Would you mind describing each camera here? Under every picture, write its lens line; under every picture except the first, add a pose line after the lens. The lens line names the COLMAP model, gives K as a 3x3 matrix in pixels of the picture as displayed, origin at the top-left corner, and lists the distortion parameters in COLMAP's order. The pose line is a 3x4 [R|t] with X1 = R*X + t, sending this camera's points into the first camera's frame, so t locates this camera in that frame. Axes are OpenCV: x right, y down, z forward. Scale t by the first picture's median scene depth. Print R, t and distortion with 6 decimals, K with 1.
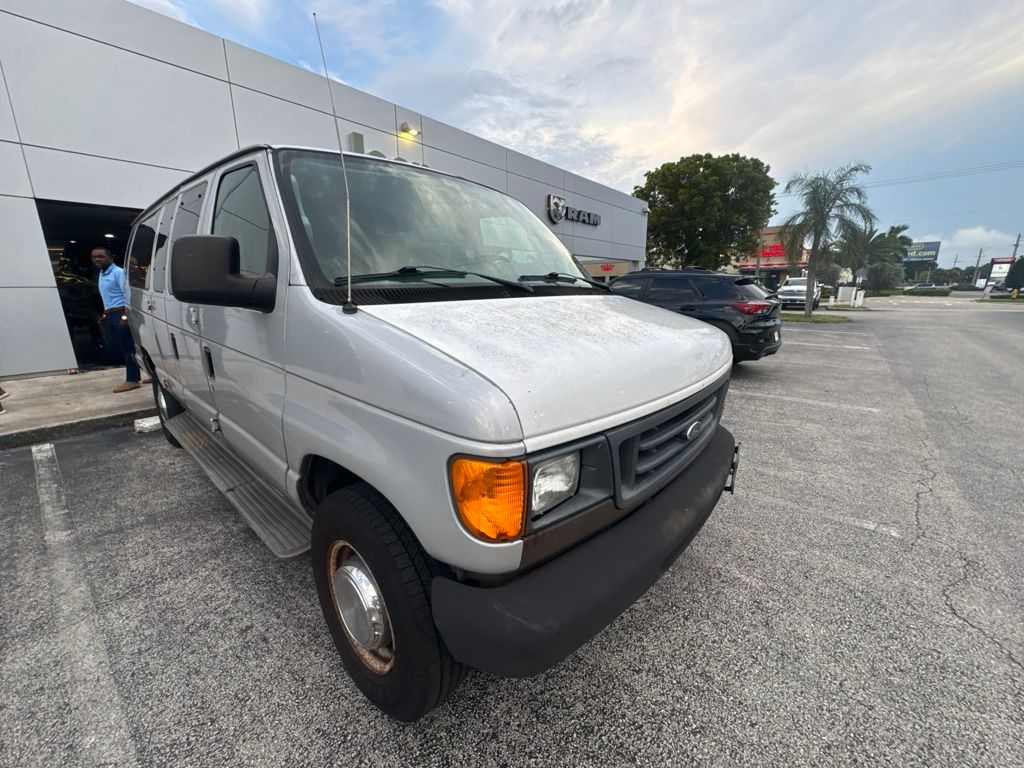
lens RADIAL K [[410.4, 0, 509.6], [0, 410.4, 387.8], [0, 0, 1]] dist [-0.005243, 0.000975]
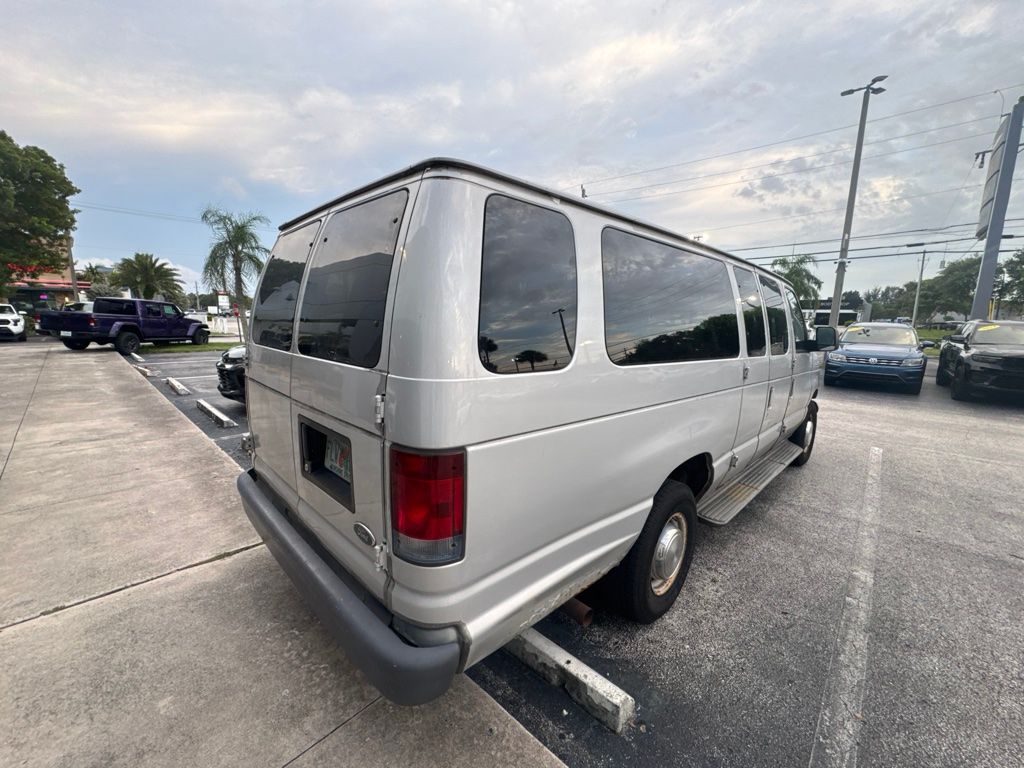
lens RADIAL K [[410.4, 0, 510.6], [0, 410.4, 383.7], [0, 0, 1]] dist [-0.005243, 0.000975]
pose [[0.054461, -0.155466, 0.986339, -1.413156], [0.219207, 0.965569, 0.140089, -0.329436], [-0.974157, 0.208583, 0.086665, 1.124938]]
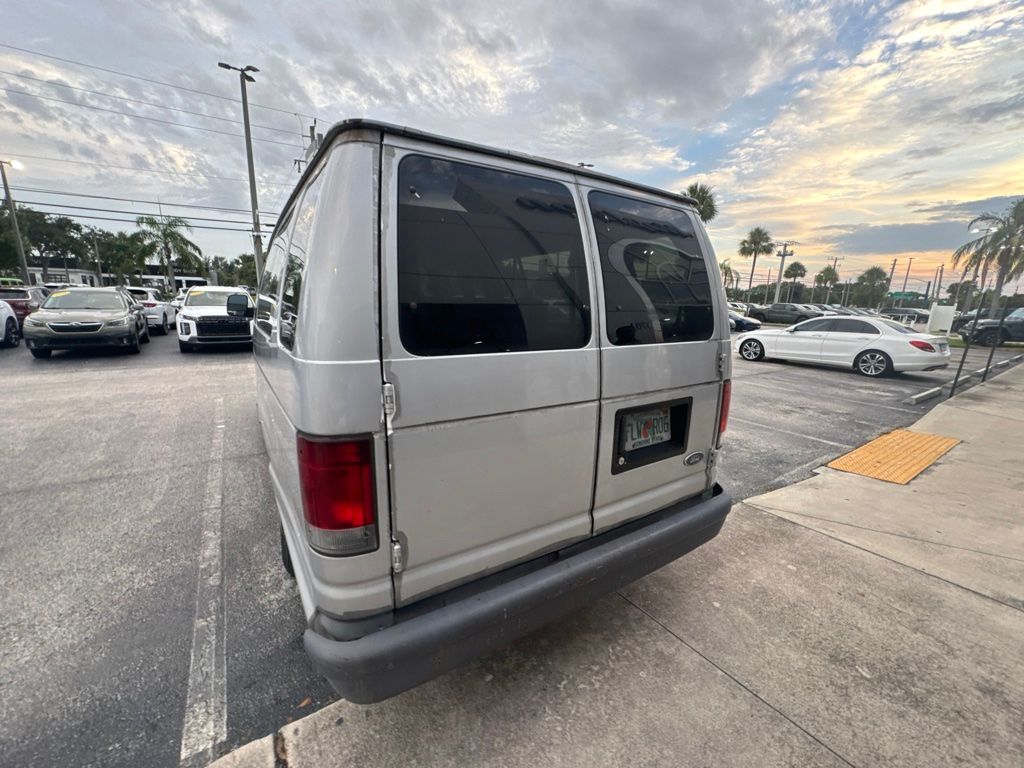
lens RADIAL K [[410.4, 0, 514.1], [0, 410.4, 384.2], [0, 0, 1]] dist [-0.005243, 0.000975]
pose [[-0.963184, -0.073128, 0.258705, -1.005447], [0.044807, 0.905168, 0.422685, -0.485765], [-0.265082, 0.418716, -0.868567, 1.757013]]
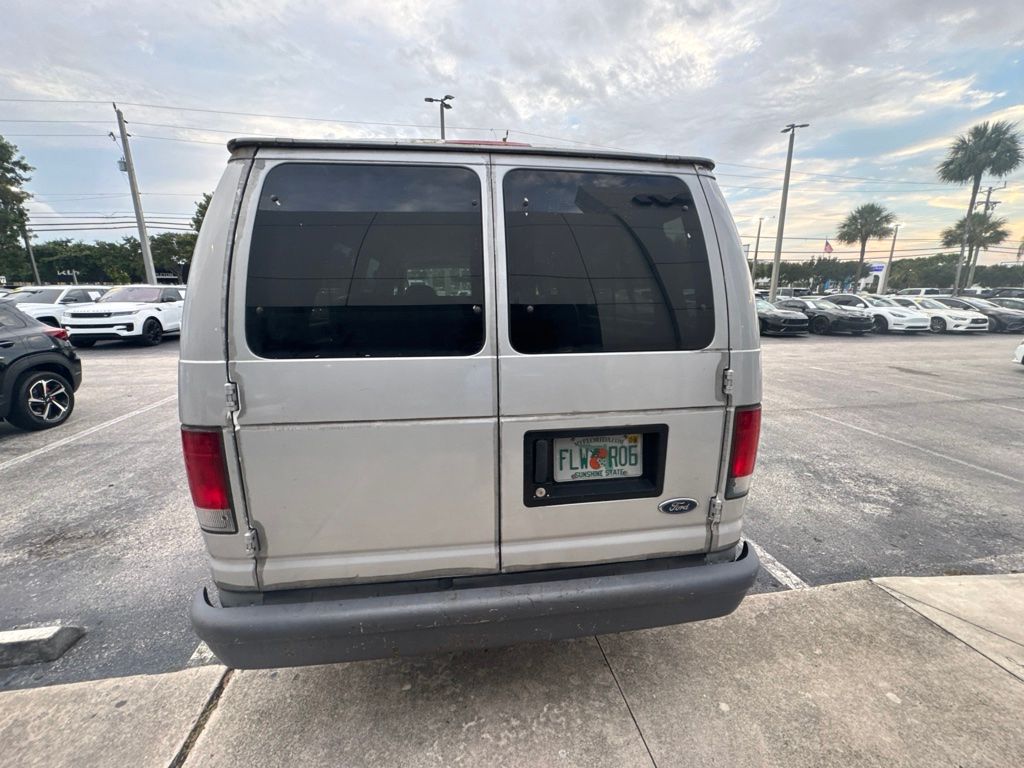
lens RADIAL K [[410.4, 0, 511.9], [0, 410.4, 383.8], [0, 0, 1]] dist [-0.005243, 0.000975]
pose [[-0.759931, -0.139412, 0.634877, -1.200437], [0.158961, 0.907211, 0.389486, -0.455659], [-0.630266, 0.396903, -0.667257, 1.606447]]
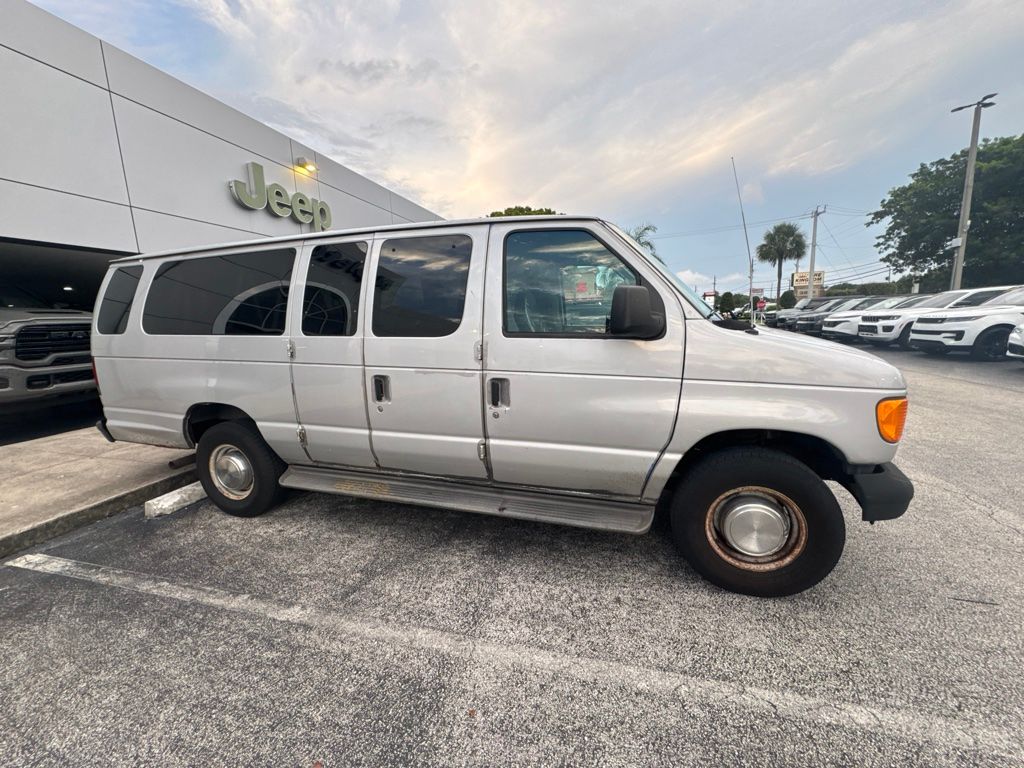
lens RADIAL K [[410.4, 0, 511.8], [0, 410.4, 387.5], [0, 0, 1]] dist [-0.005243, 0.000975]
pose [[0.909783, -0.097819, 0.403393, -0.640608], [0.131095, 0.989807, -0.055642, -0.003332], [-0.393838, 0.103505, 0.913333, -0.023444]]
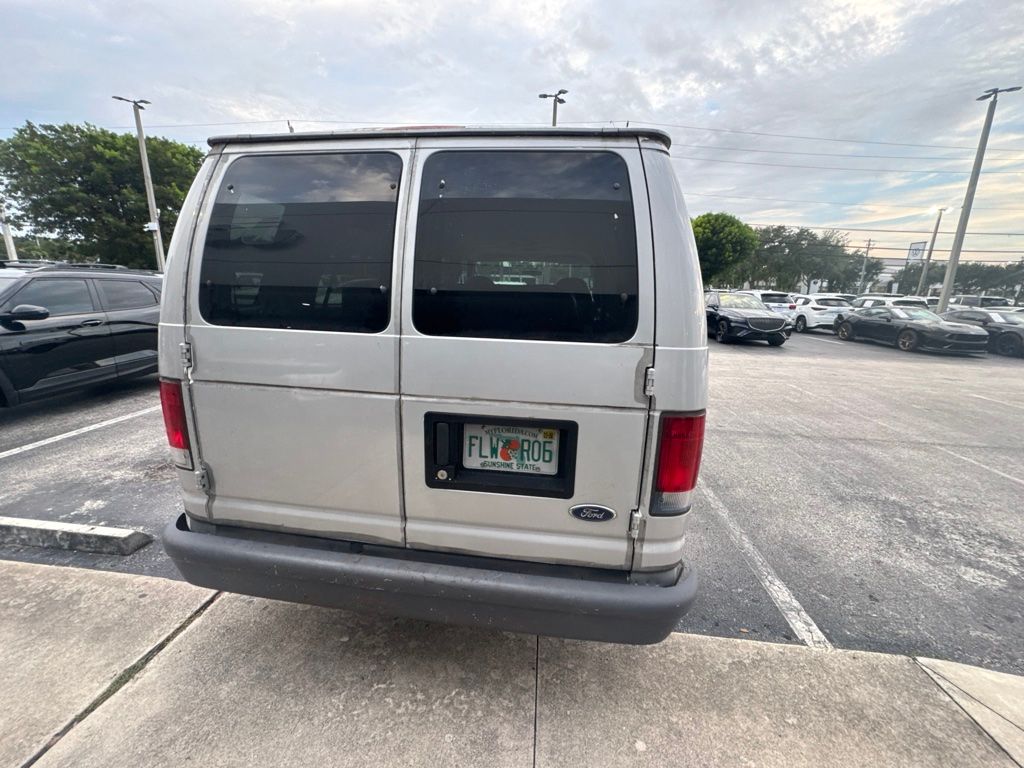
lens RADIAL K [[410.4, 0, 511.6], [0, 410.4, 384.4], [0, 0, 1]] dist [-0.005243, 0.000975]
pose [[-0.562652, -0.205059, 0.800858, -1.309416], [0.171429, 0.918749, 0.355685, -0.417179], [-0.808724, 0.337417, -0.481783, 1.488665]]
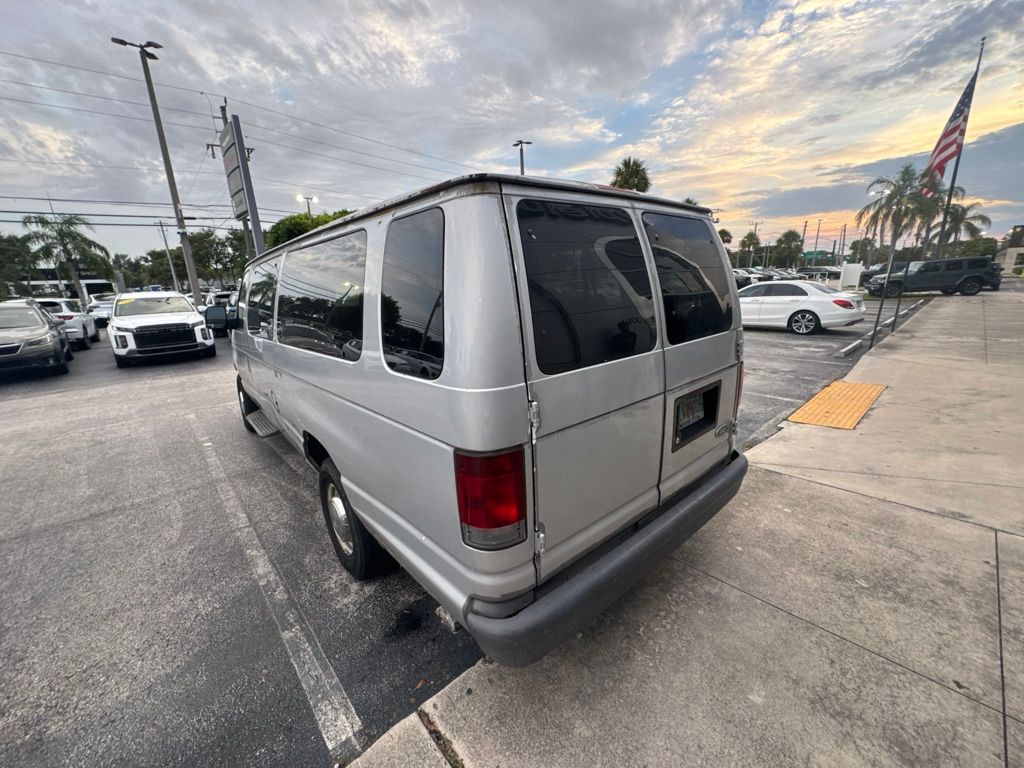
lens RADIAL K [[410.4, 0, 512.8], [0, 410.4, 382.9], [0, 0, 1]] dist [-0.005243, 0.000975]
pose [[-0.990052, 0.006650, 0.140547, -0.880153], [0.072592, 0.879824, 0.469724, -0.543045], [-0.120533, 0.475254, -0.871554, 1.822037]]
